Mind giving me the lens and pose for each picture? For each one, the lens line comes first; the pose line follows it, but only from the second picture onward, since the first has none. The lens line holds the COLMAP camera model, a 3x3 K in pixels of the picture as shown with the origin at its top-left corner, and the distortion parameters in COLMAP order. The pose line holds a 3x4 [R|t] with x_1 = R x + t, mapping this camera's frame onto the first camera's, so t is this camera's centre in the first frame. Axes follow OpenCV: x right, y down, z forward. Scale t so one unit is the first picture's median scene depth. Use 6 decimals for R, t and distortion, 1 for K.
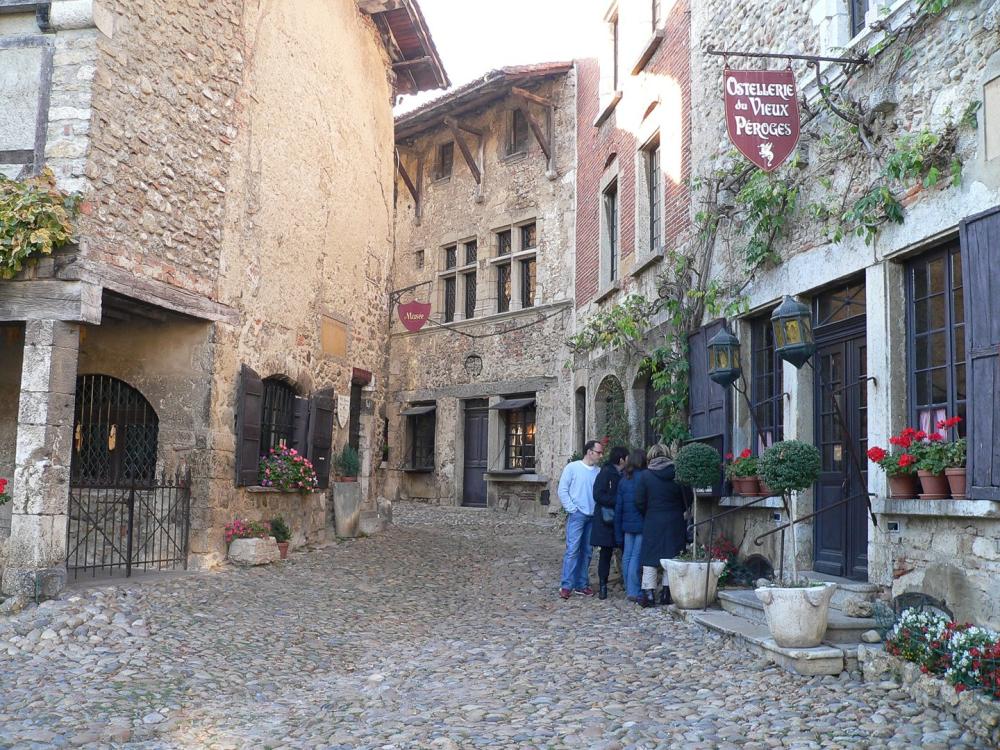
lens RADIAL K [[971.0, 0, 500.0], [0, 971.0, 375.0], [0, 0, 1]] dist [-0.097121, 0.002881]
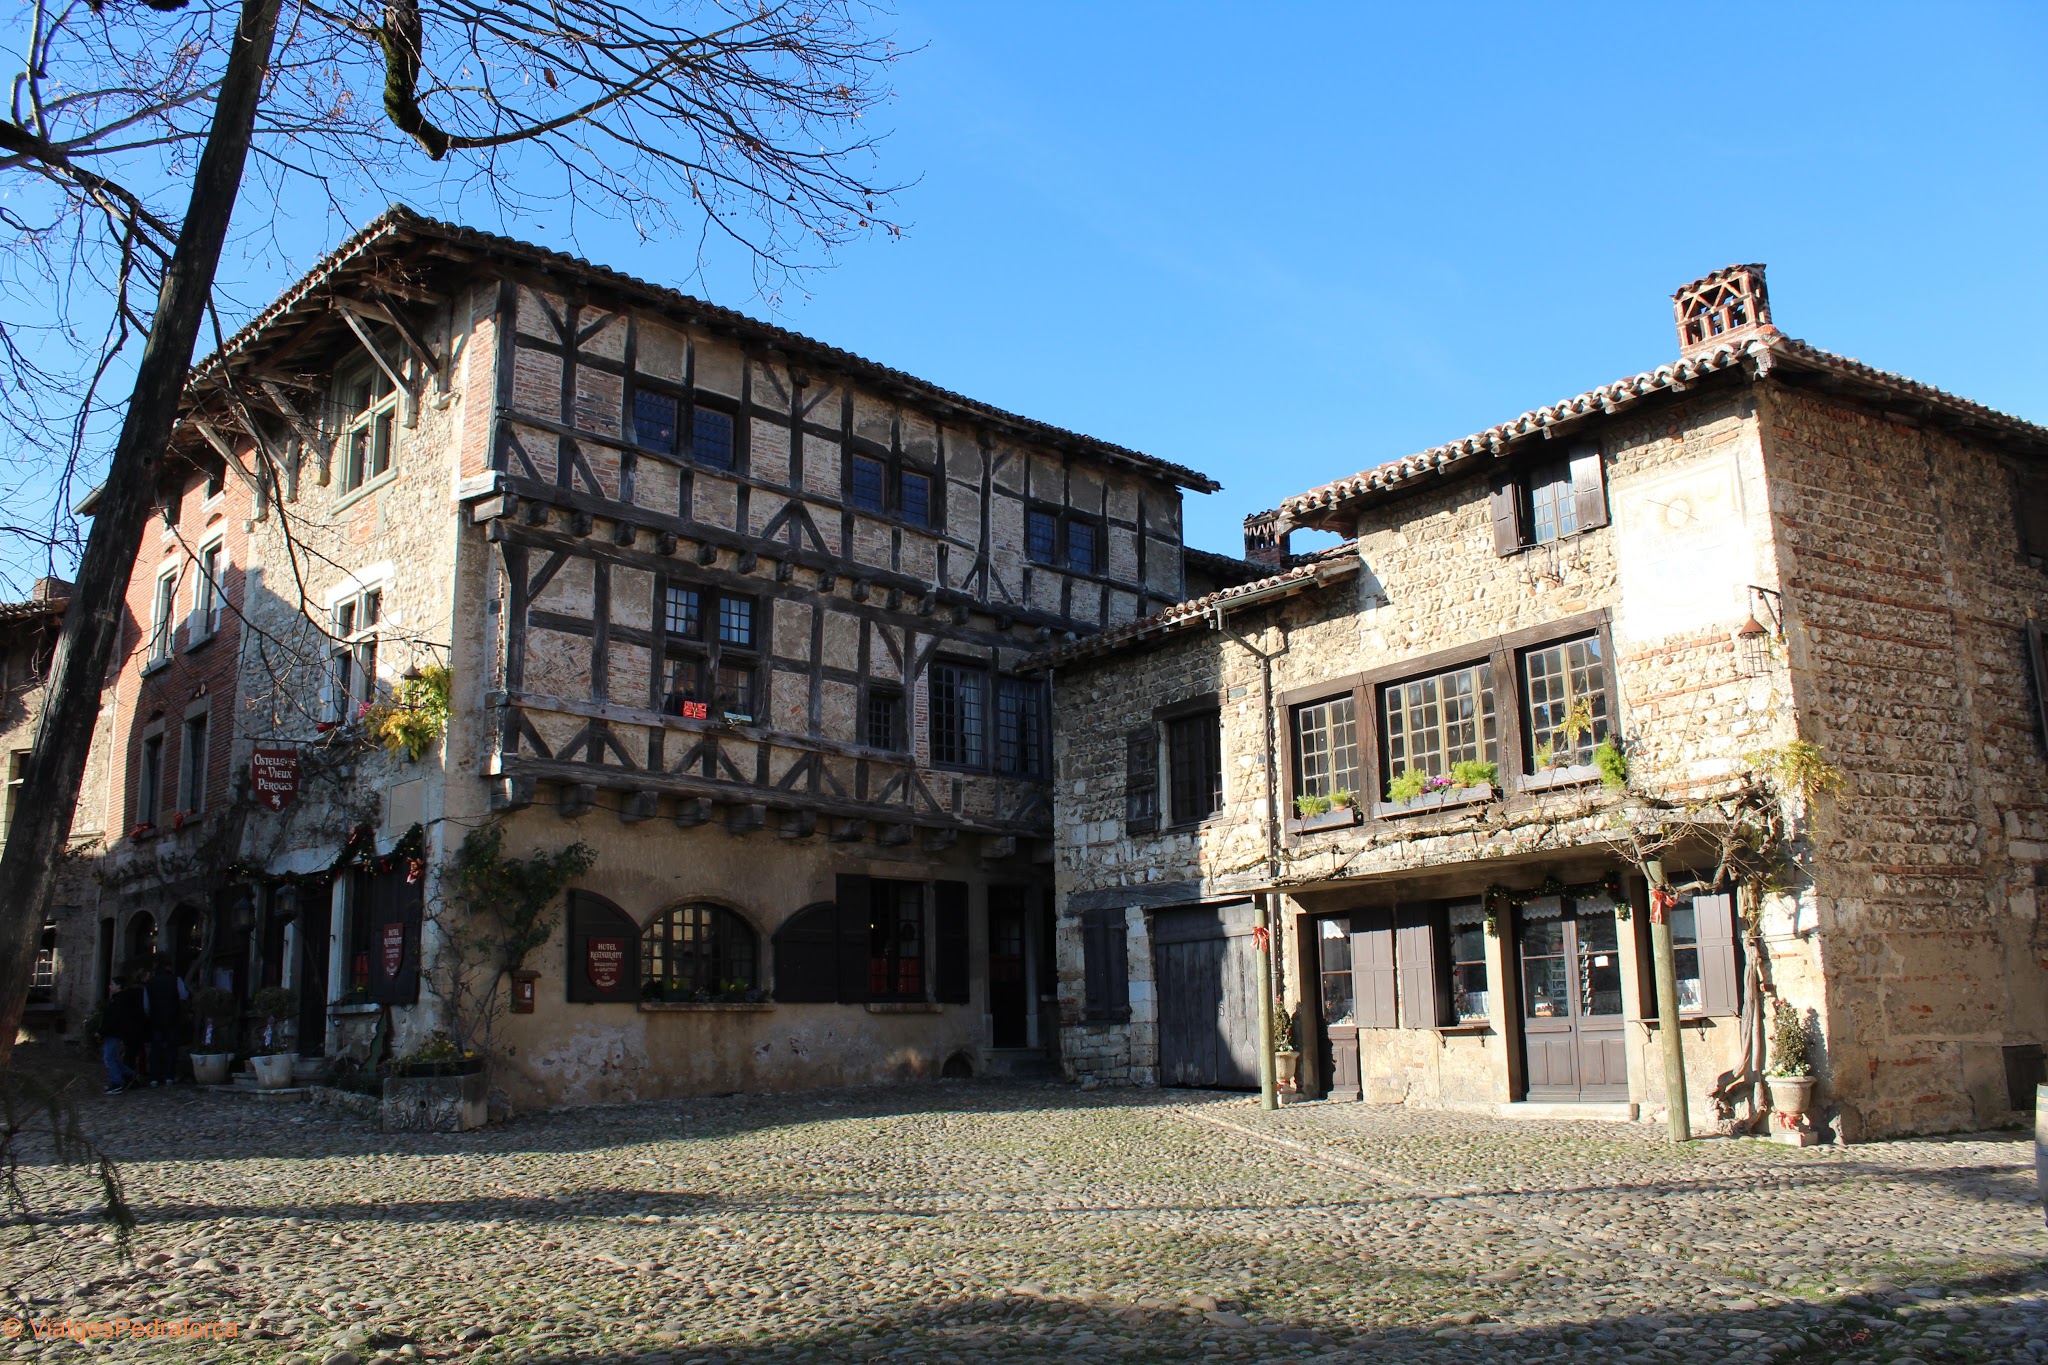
lens RADIAL K [[1746.8, 0, 1024.0], [0, 1746.8, 682.5], [0, 0, 1]] dist [-0.079263, 0.006791]
pose [[0.805571, 0.080968, 0.586942, -0.454024], [-0.026442, 0.994545, -0.100904, -0.166171], [-0.591910, 0.065765, 0.803317, -2.216922]]
